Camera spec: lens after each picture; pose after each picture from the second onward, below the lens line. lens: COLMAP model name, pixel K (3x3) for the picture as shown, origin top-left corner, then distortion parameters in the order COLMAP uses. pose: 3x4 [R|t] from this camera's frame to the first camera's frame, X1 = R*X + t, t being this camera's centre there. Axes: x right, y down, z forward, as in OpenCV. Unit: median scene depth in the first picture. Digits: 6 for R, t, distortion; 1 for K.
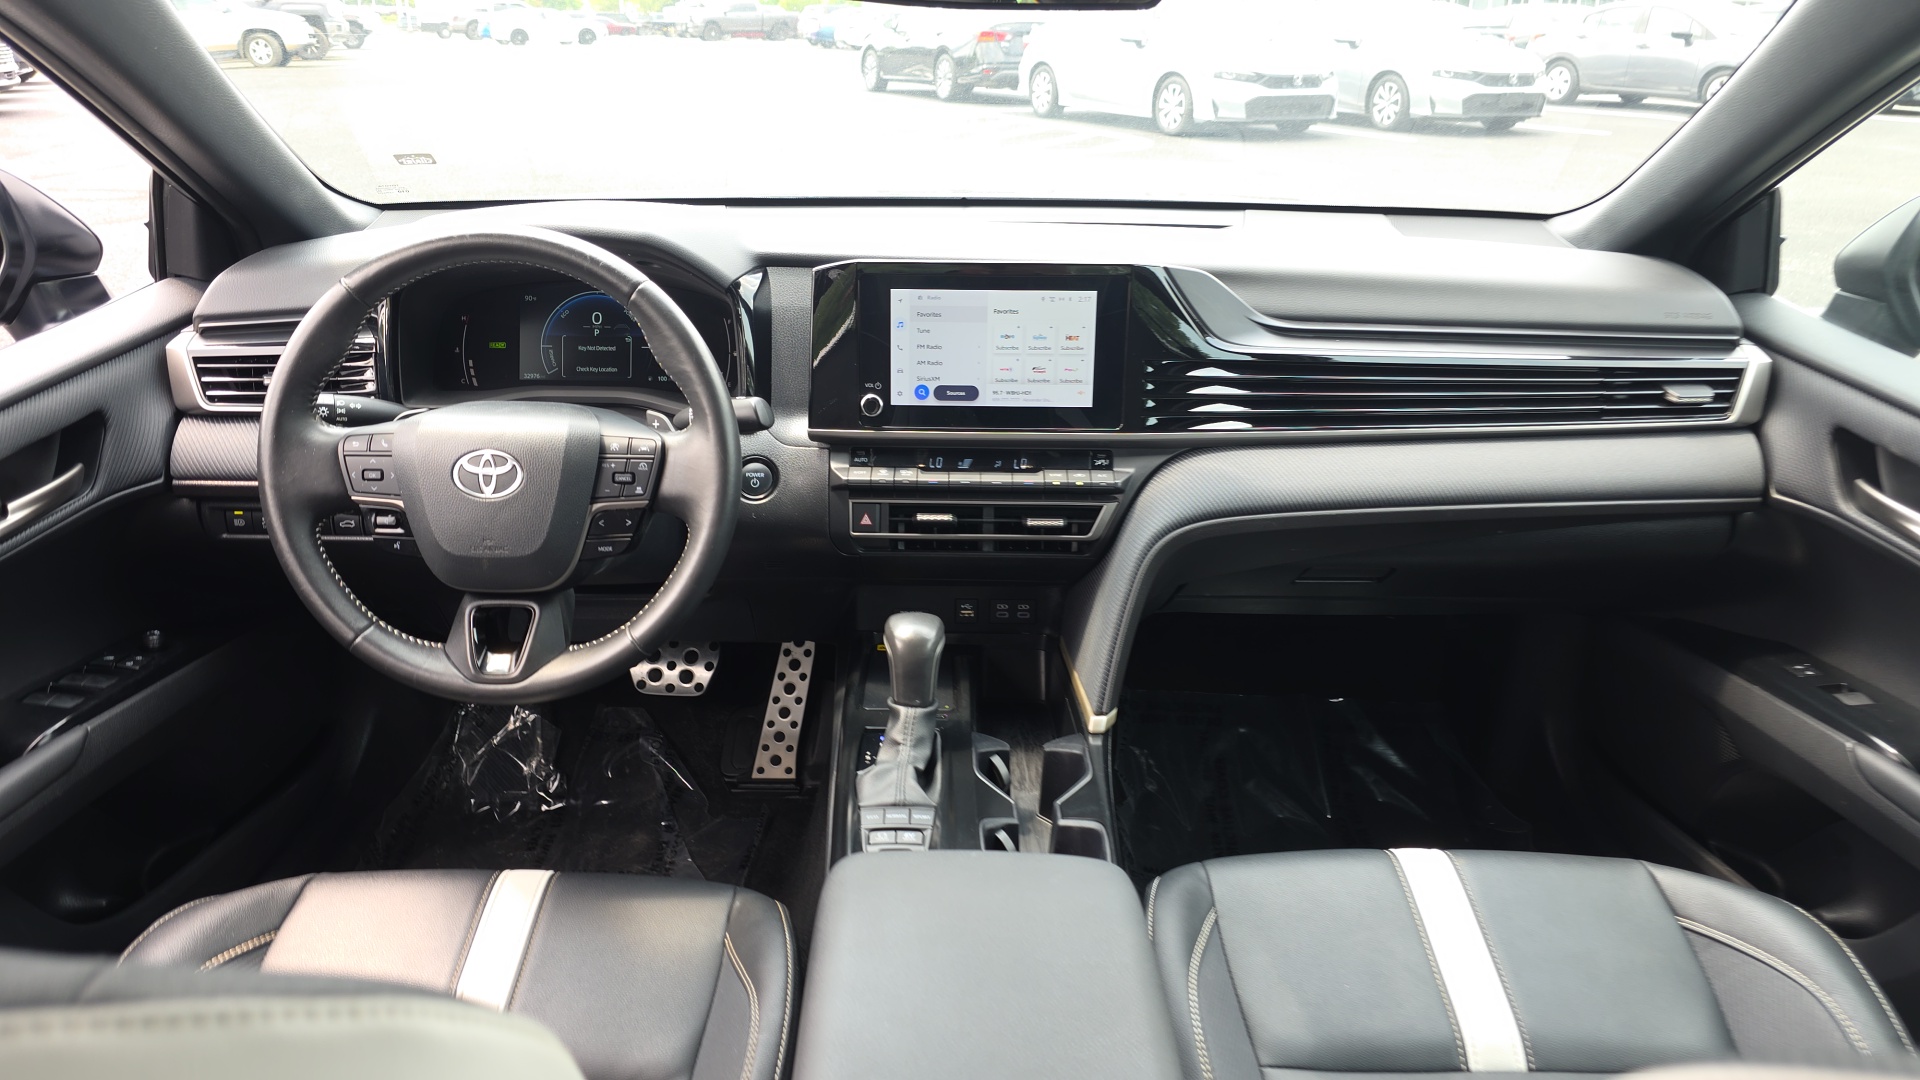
lens RADIAL K [[1289.1, 0, 945.5], [0, 1289.1, 549.2], [0, 0, 1]] dist [0.081777, -0.102781]
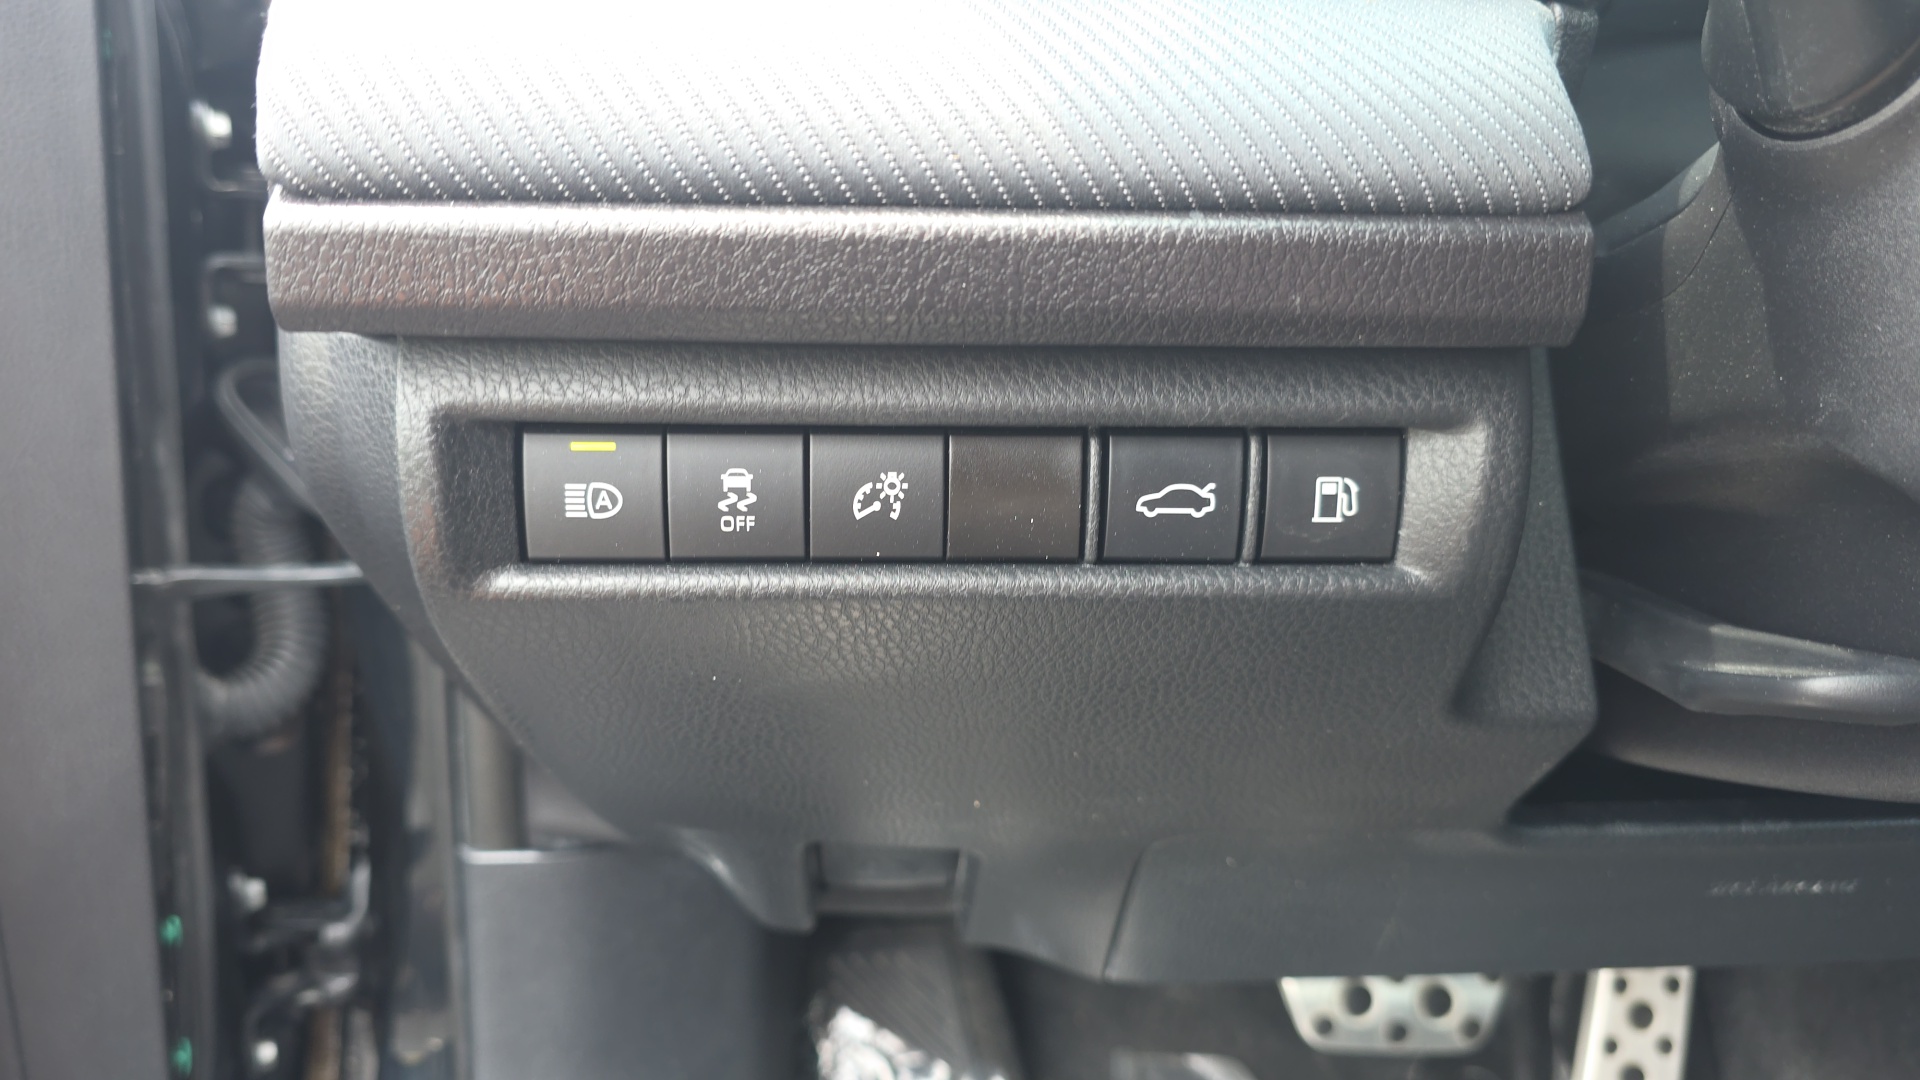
lens RADIAL K [[1350.5, 0, 937.7], [0, 1350.5, 545.9], [0, 0, 1]] dist [0.033099, -0.076669]
pose [[0.998874, -0.010257, 0.046318, -0.517781], [0.015170, 0.994143, -0.107000, 0.007001], [-0.044949, 0.107582, 0.993180, 0.839495]]
